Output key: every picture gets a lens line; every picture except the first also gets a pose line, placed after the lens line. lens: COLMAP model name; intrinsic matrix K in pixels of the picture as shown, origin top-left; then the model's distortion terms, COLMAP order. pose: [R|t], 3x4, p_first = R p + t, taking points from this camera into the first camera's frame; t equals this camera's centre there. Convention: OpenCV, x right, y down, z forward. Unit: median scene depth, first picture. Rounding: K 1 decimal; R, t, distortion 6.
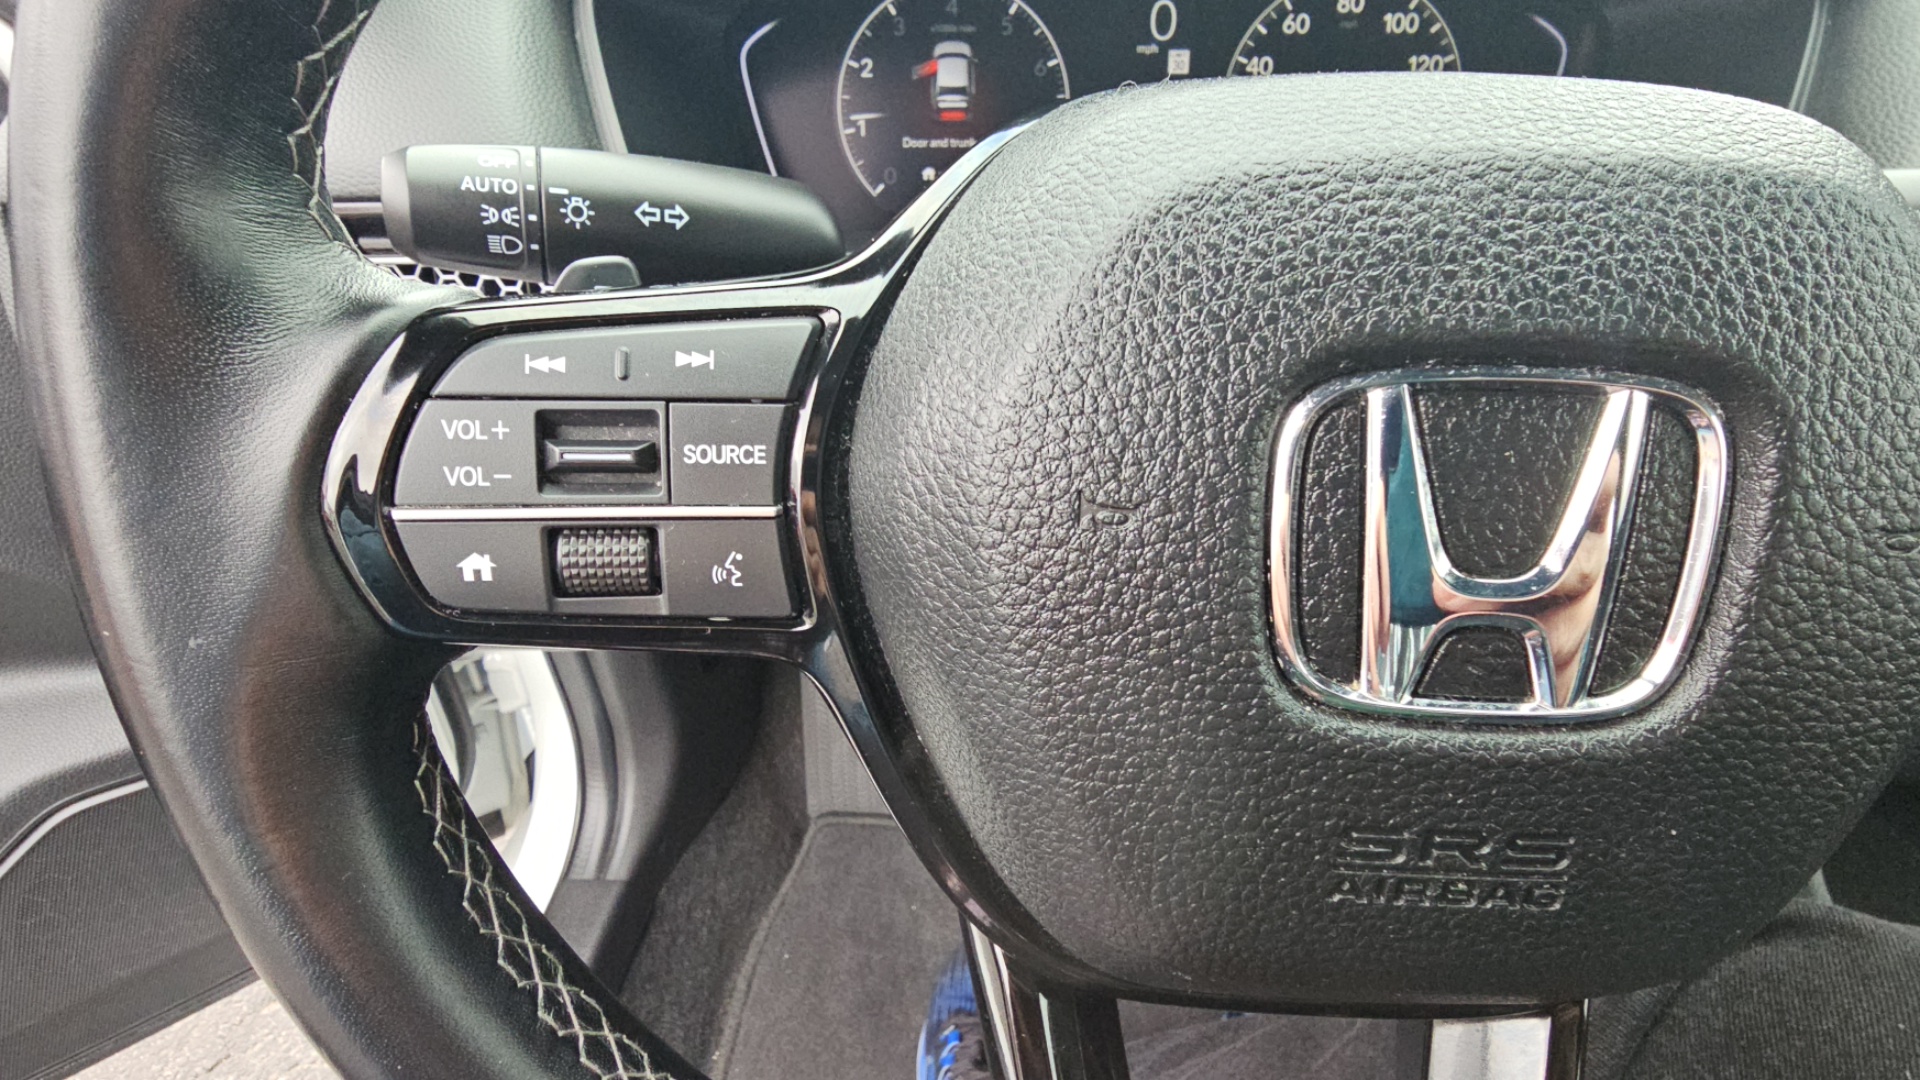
lens RADIAL K [[899.7, 0, 977.0], [0, 899.7, 549.7], [0, 0, 1]] dist [0.010731, -0.007821]
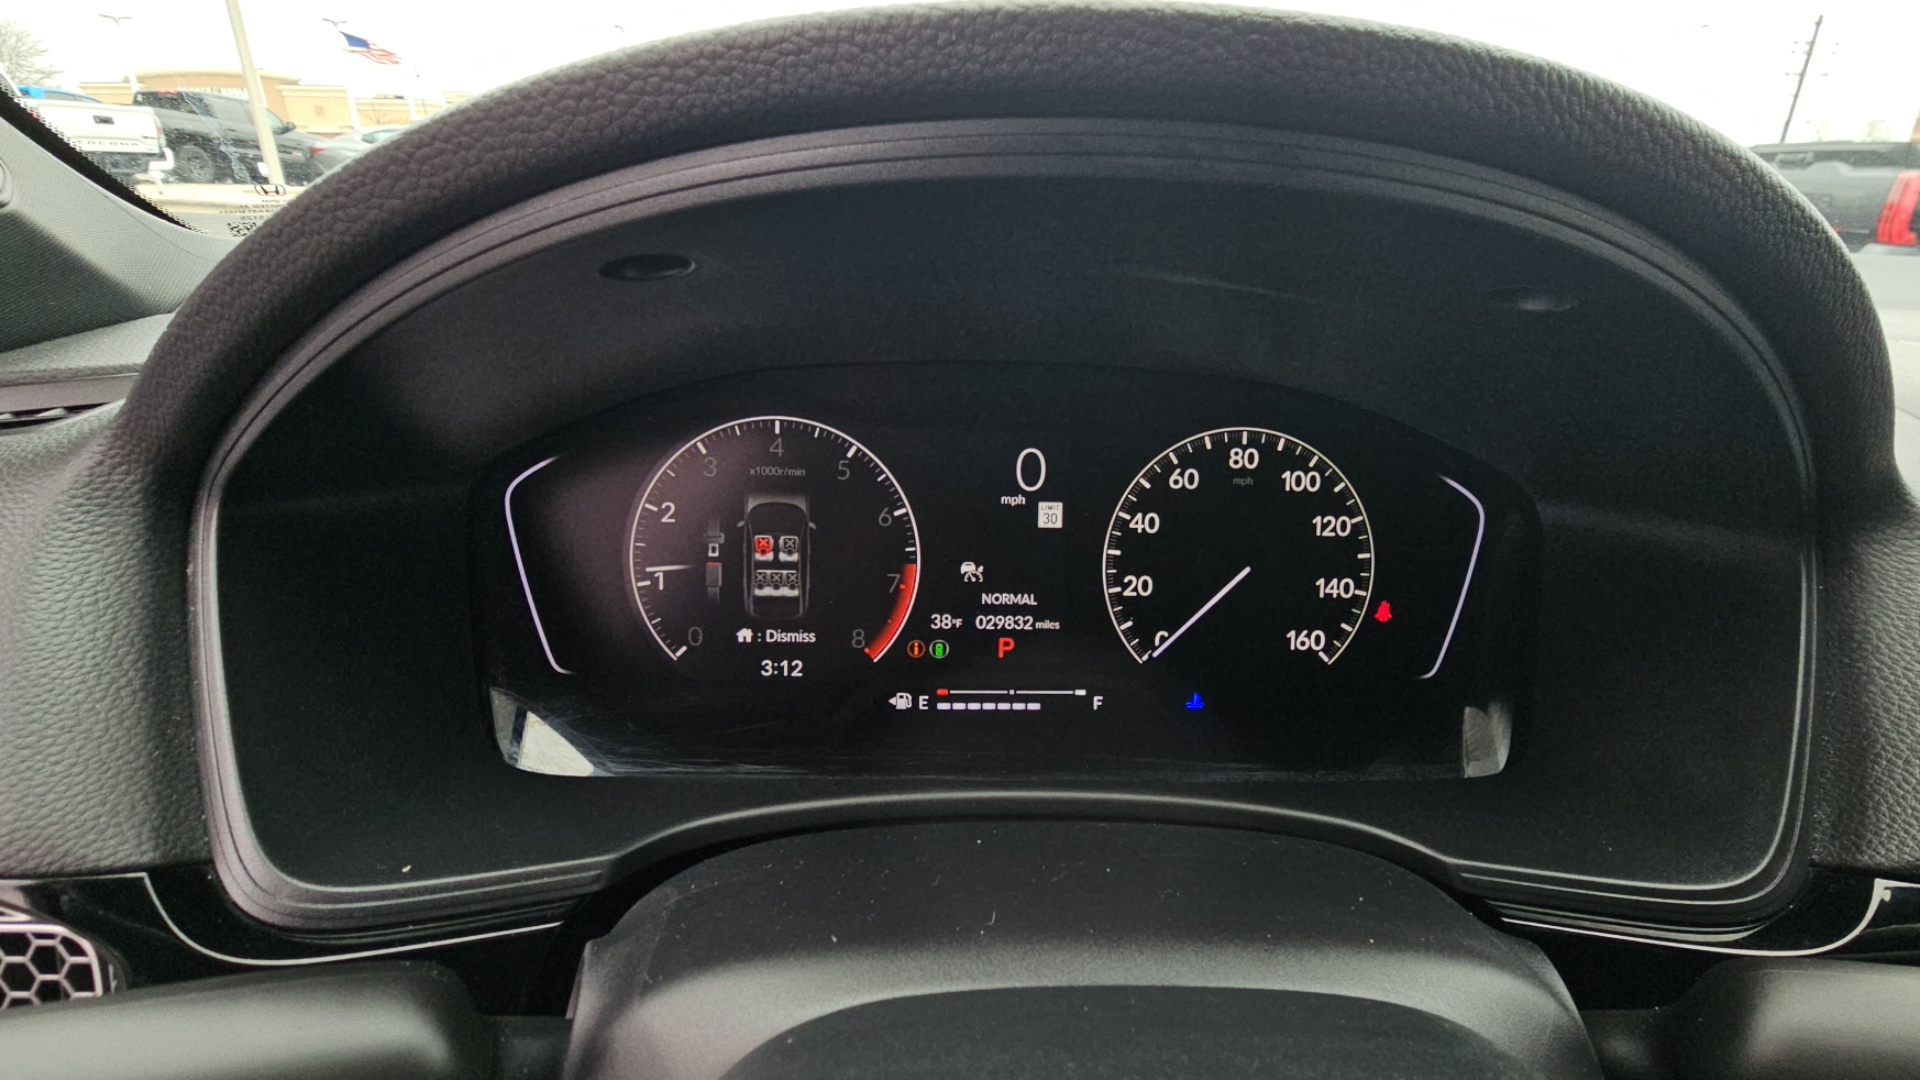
lens RADIAL K [[899.7, 0, 977.0], [0, 899.7, 549.7], [0, 0, 1]] dist [0.010731, -0.007821]
pose [[0.994548, 0.010729, 0.103731, 0.089162], [0.010555, 0.979228, -0.202486, -0.437350], [-0.103749, 0.202477, 0.973776, 0.255693]]
